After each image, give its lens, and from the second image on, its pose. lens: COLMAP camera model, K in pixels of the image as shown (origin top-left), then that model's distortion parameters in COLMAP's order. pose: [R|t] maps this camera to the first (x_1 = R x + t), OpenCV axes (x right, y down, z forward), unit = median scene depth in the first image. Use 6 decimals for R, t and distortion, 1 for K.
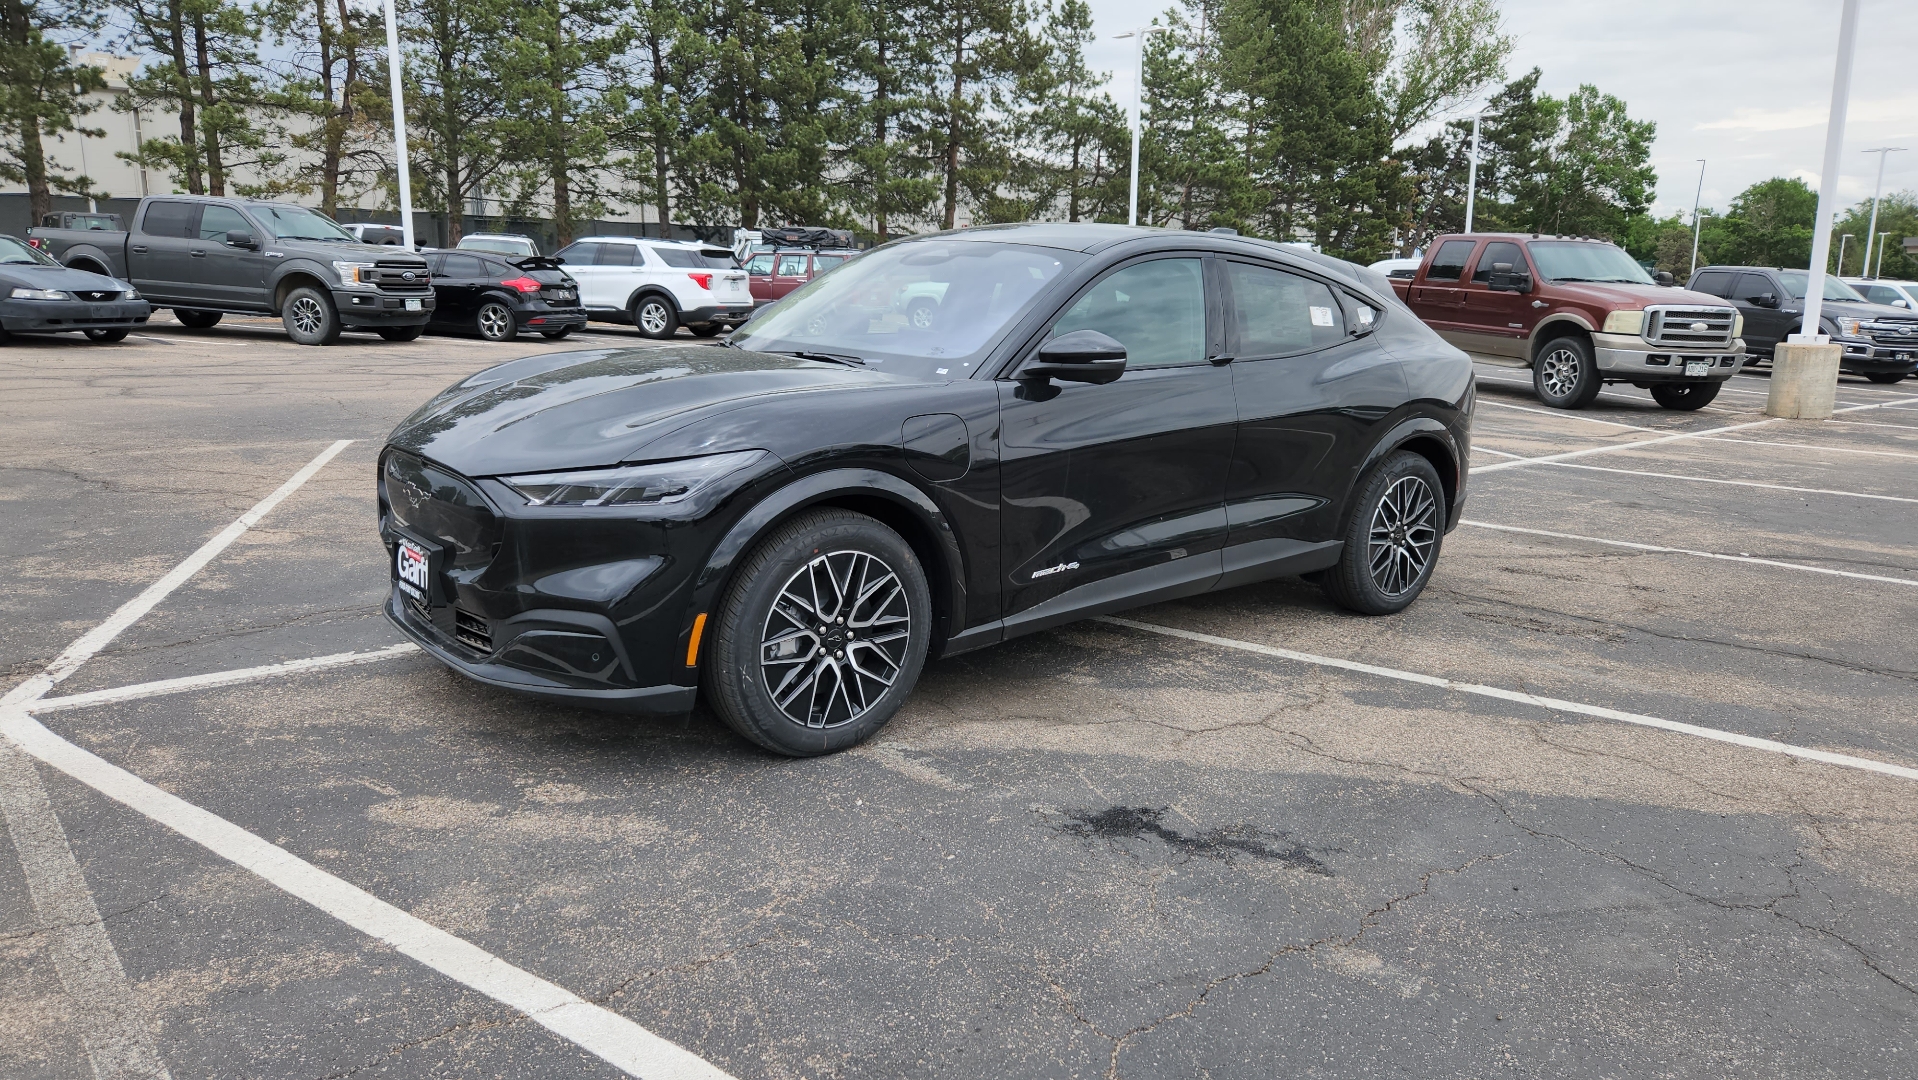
lens RADIAL K [[1283.0, 0, 948.8], [0, 1283.0, 529.2], [0, 0, 1]] dist [0.058322, -0.036520]
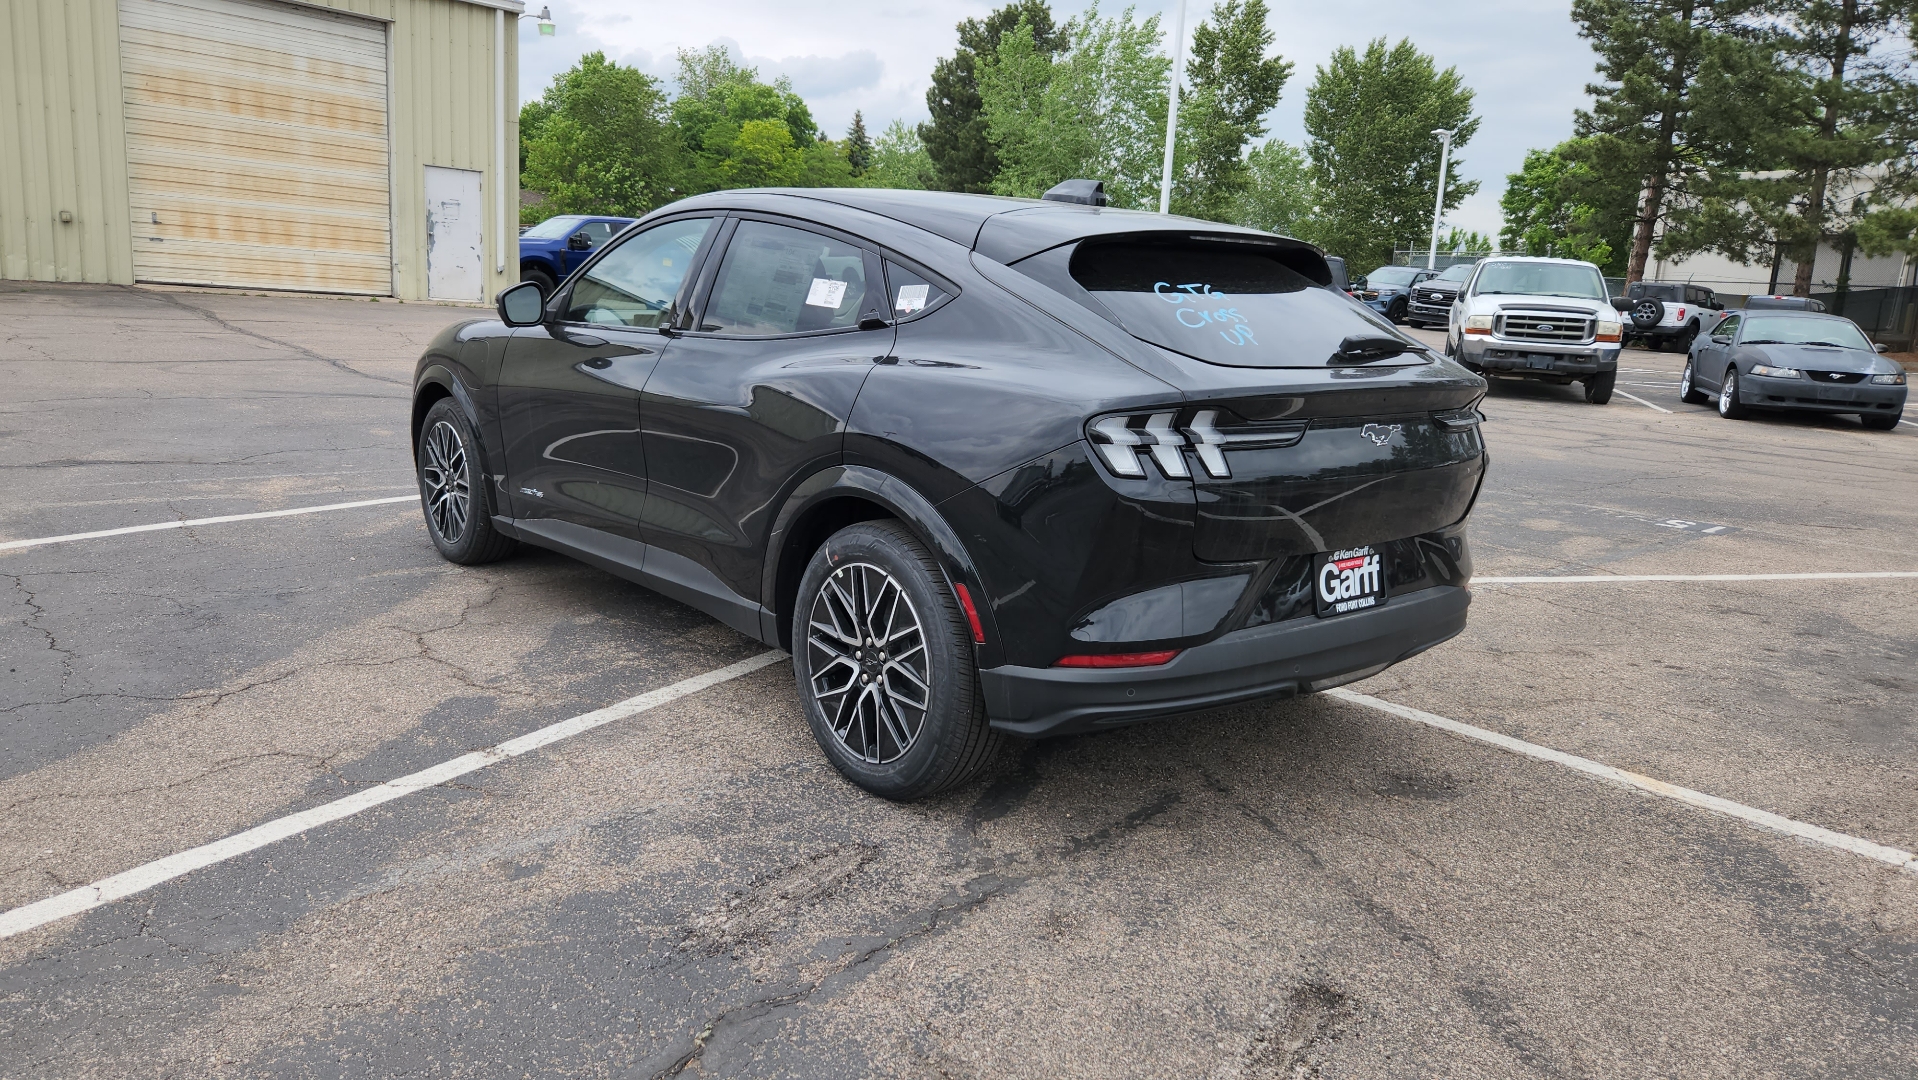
lens RADIAL K [[1284.1, 0, 930.1], [0, 1284.1, 557.3], [0, 0, 1]] dist [0.062488, -0.047395]
pose [[-0.003230, 0.177357, -0.984141, 1.066764], [-0.248090, 0.953237, 0.172602, -0.173442], [0.968732, 0.244713, 0.040921, 1.141962]]
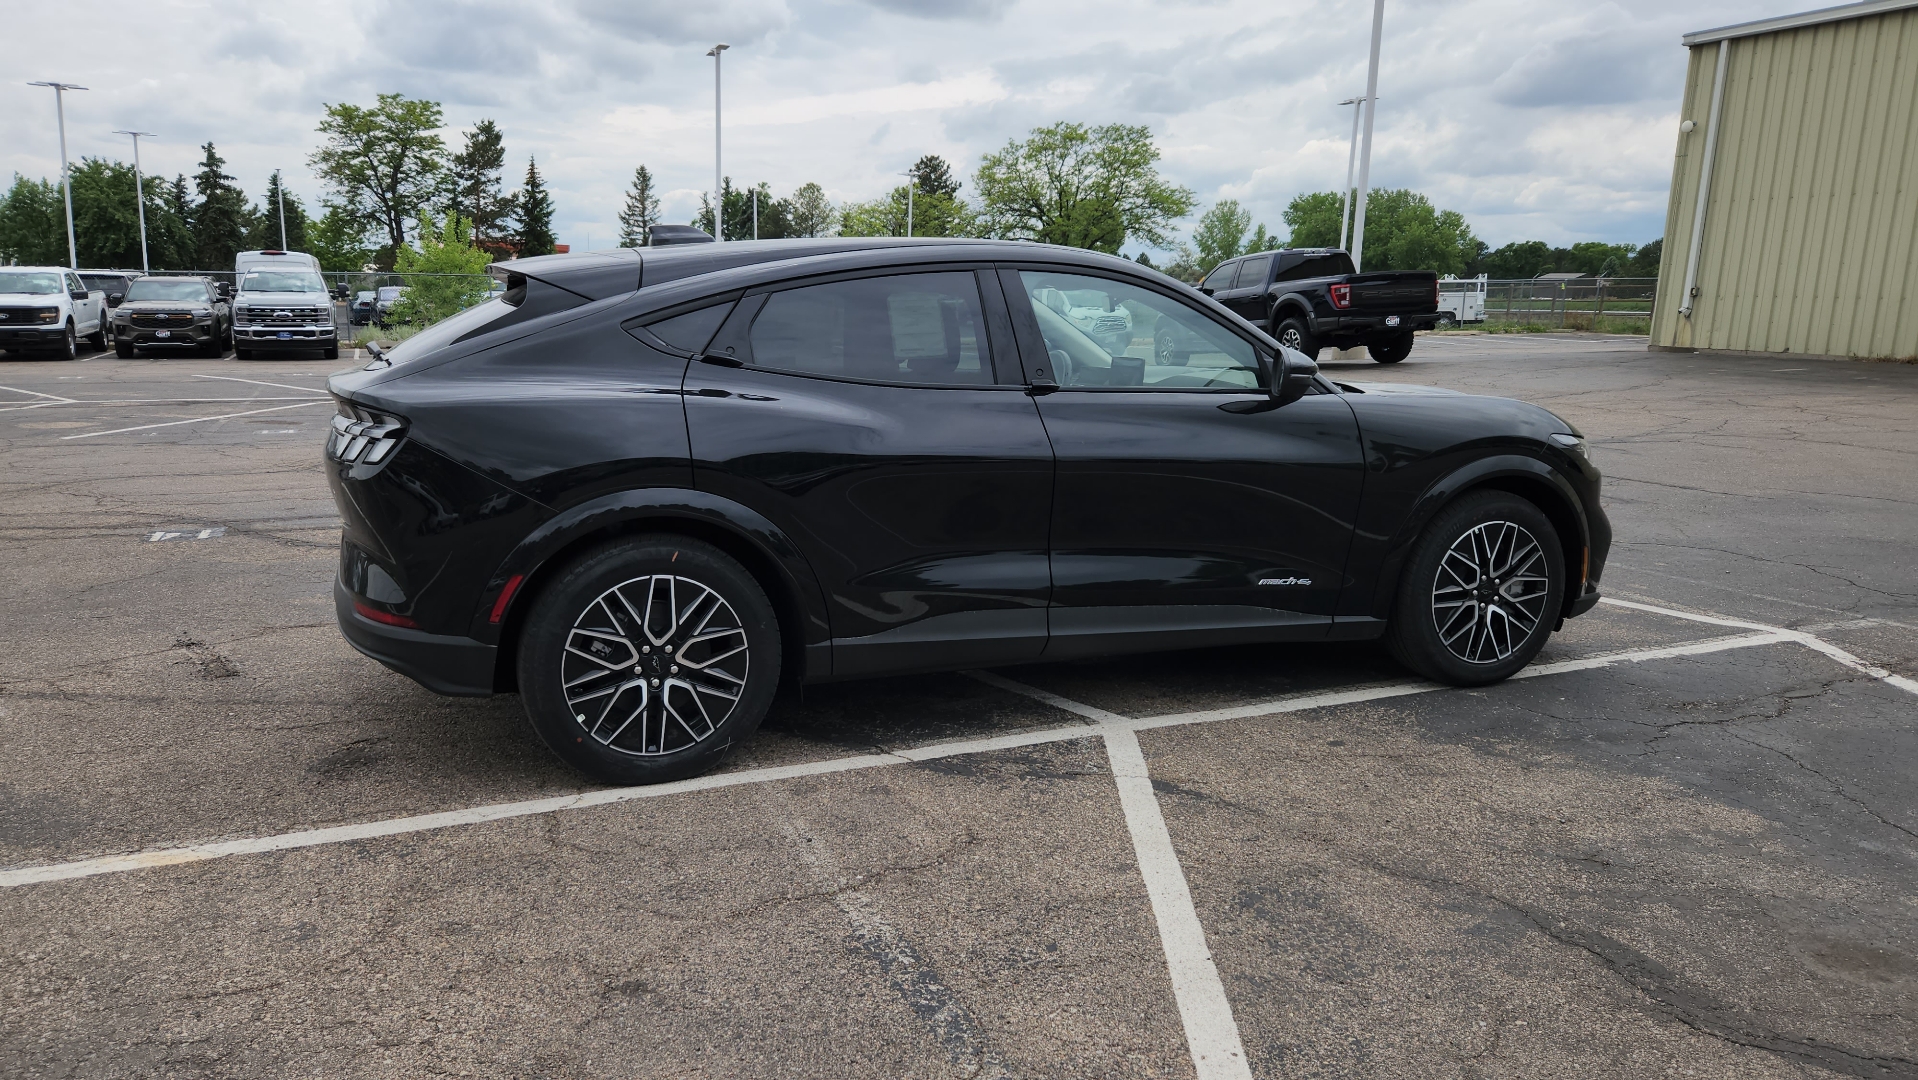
lens RADIAL K [[1284.3, 0, 931.9], [0, 1284.3, 530.1], [0, 0, 1]] dist [0.071804, -0.055845]
pose [[-0.942905, -0.098325, 0.318218, -0.221087], [0.024244, 0.932635, 0.360007, -0.403103], [-0.332179, 0.347167, -0.877002, 2.008797]]
